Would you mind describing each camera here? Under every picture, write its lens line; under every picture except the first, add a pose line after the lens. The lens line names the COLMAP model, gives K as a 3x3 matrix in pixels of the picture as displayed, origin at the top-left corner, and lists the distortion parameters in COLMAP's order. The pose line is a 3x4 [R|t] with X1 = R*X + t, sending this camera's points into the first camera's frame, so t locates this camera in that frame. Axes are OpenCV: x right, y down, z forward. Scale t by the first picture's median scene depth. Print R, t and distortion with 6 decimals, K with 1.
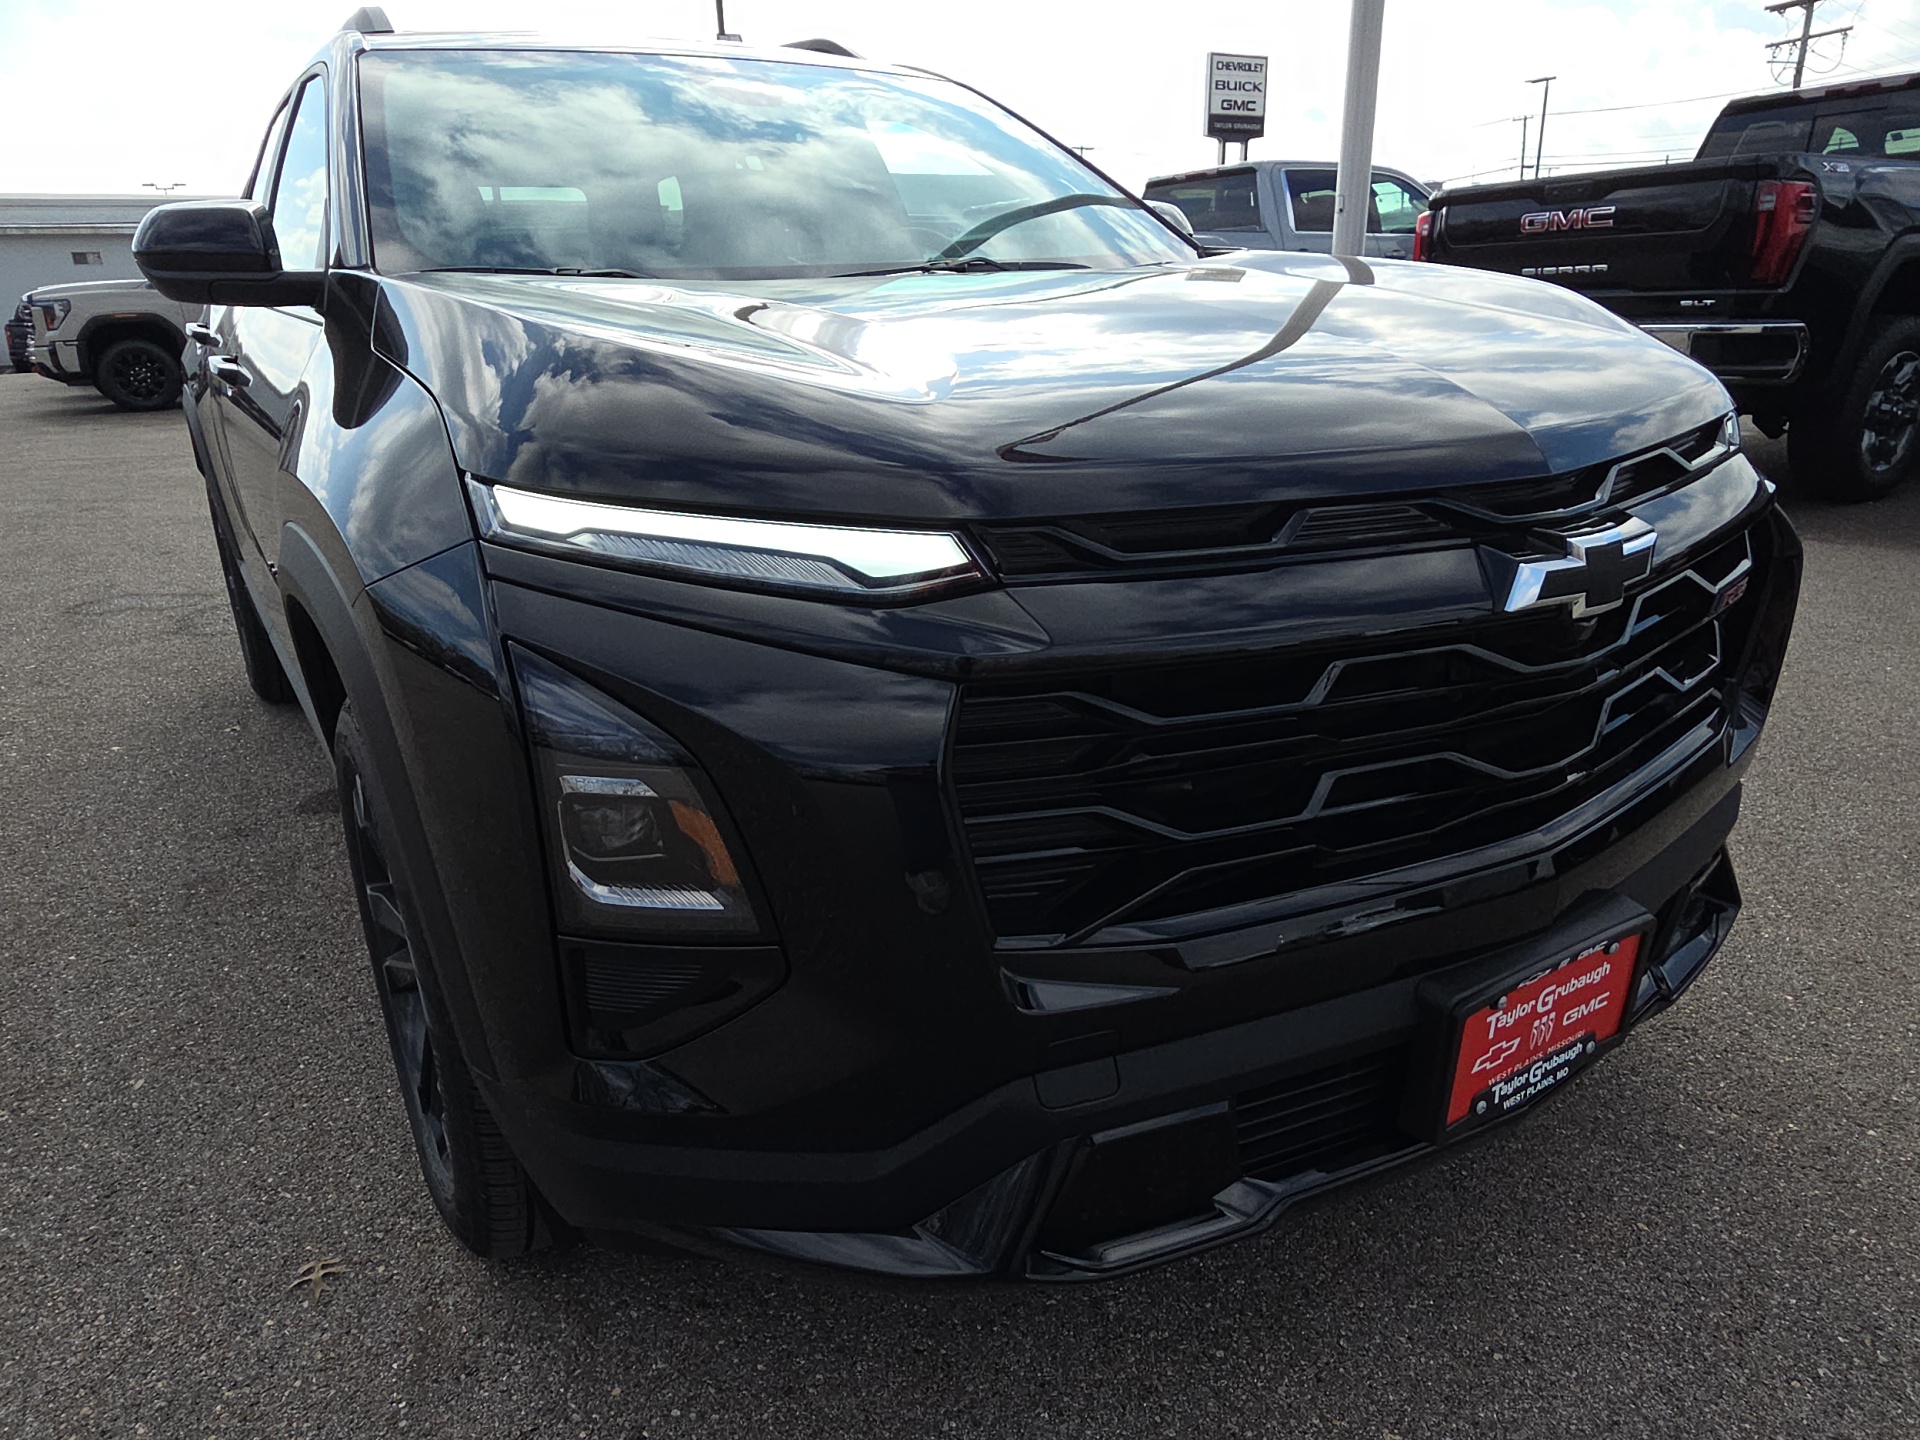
lens RADIAL K [[1149.1, 0, 960.0], [0, 1149.1, 720.0], [0, 0, 1]] dist [0.016843, -0.014097]
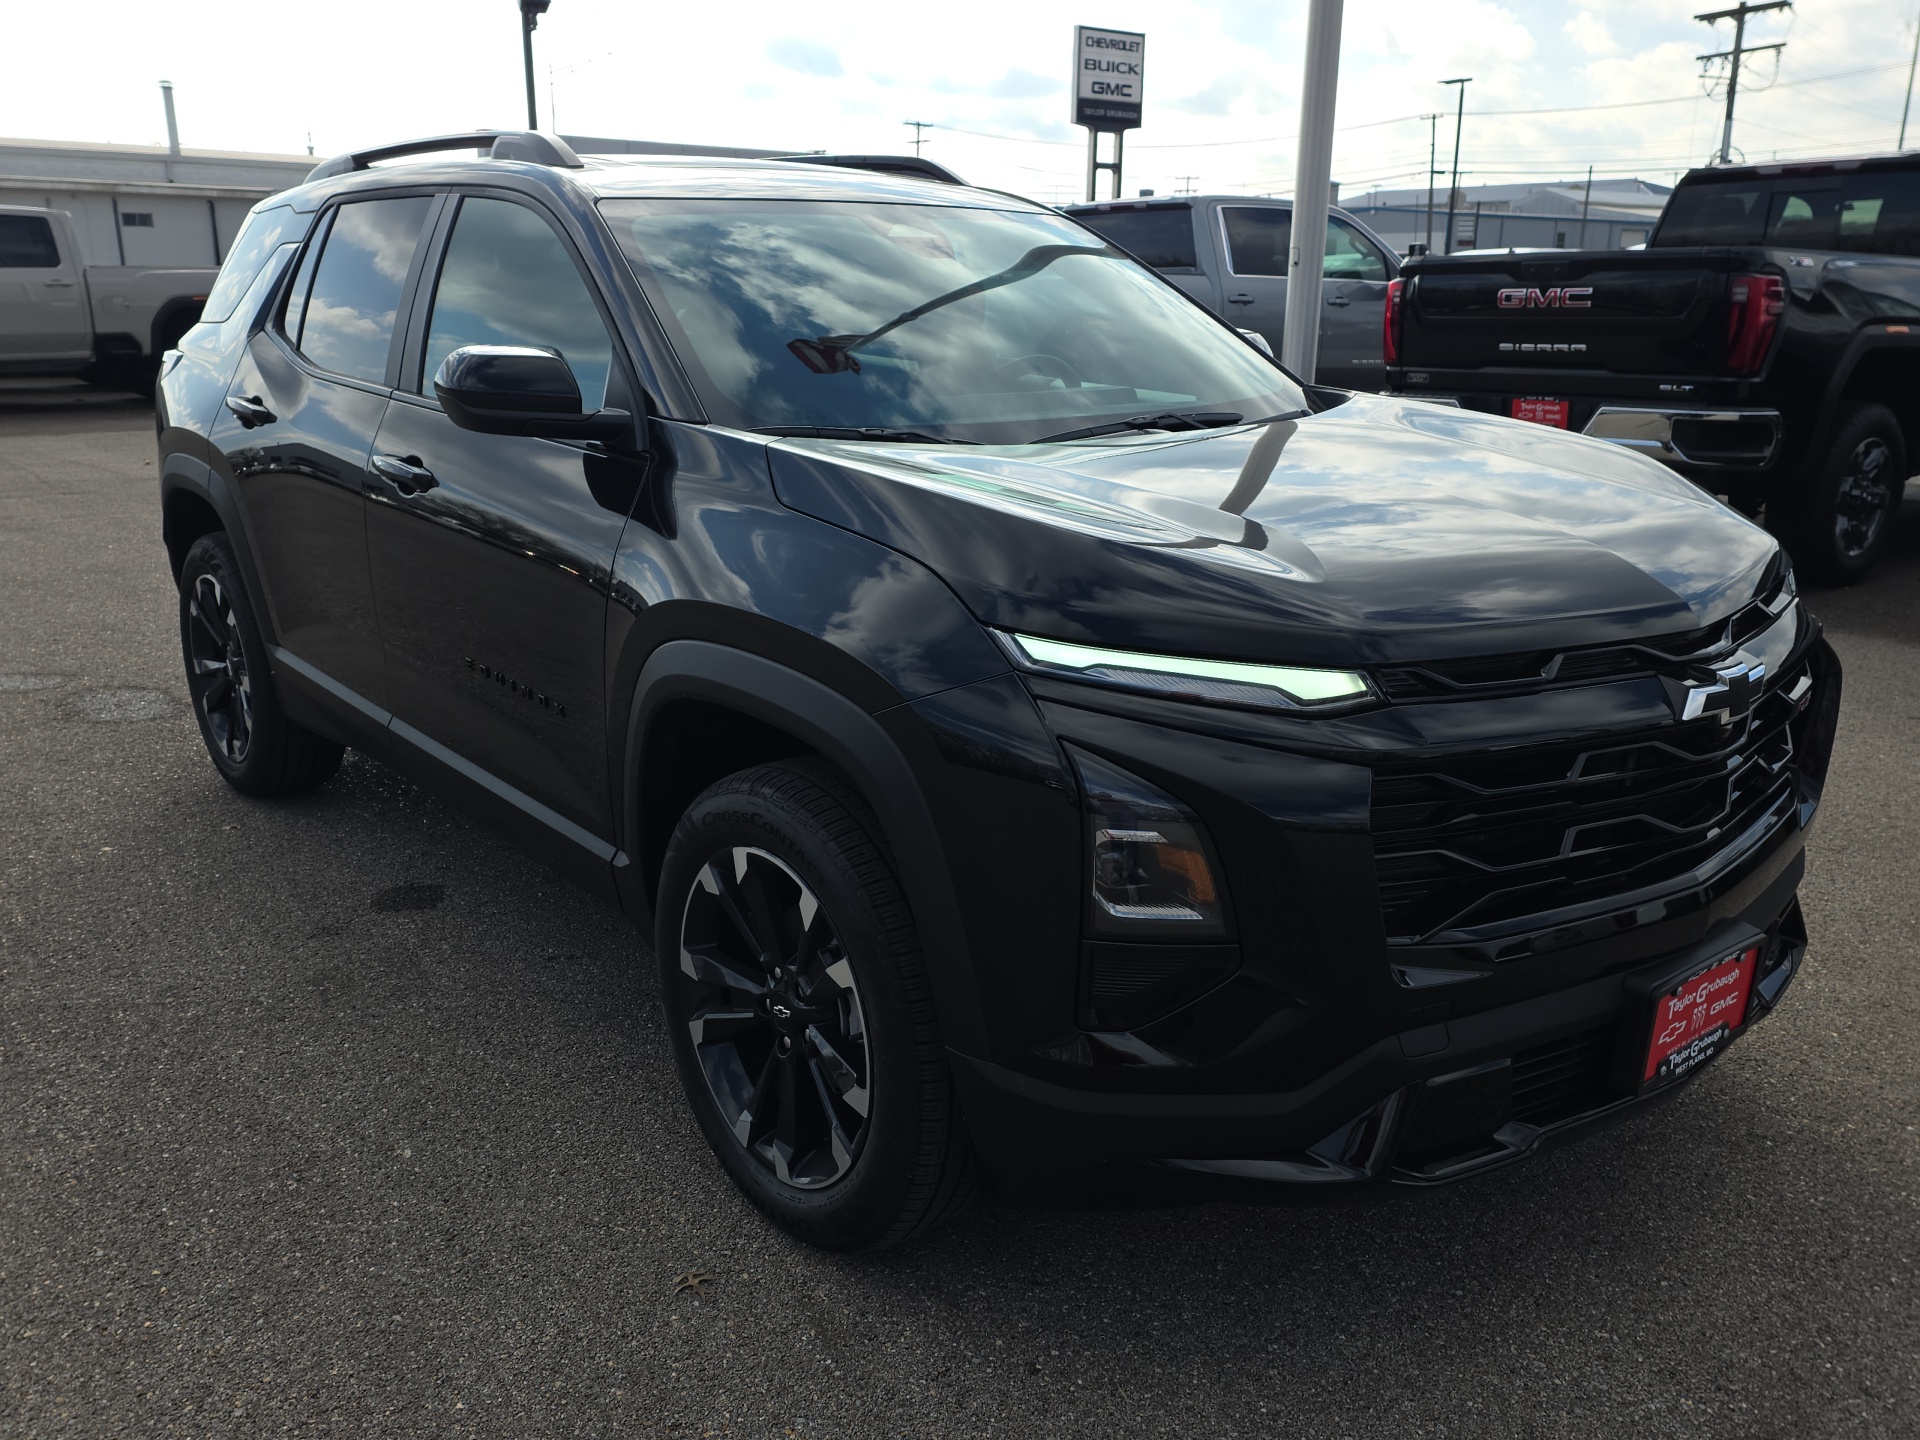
lens RADIAL K [[1434.8, 0, 960.0], [0, 1434.8, 720.0], [0, 0, 1]] dist [0.068259, -0.063780]
pose [[0.992048, 0.000344, 0.125856, -0.553838], [0.008572, 0.997490, -0.070292, 0.024975], [-0.125565, 0.070811, 0.989555, -0.601918]]
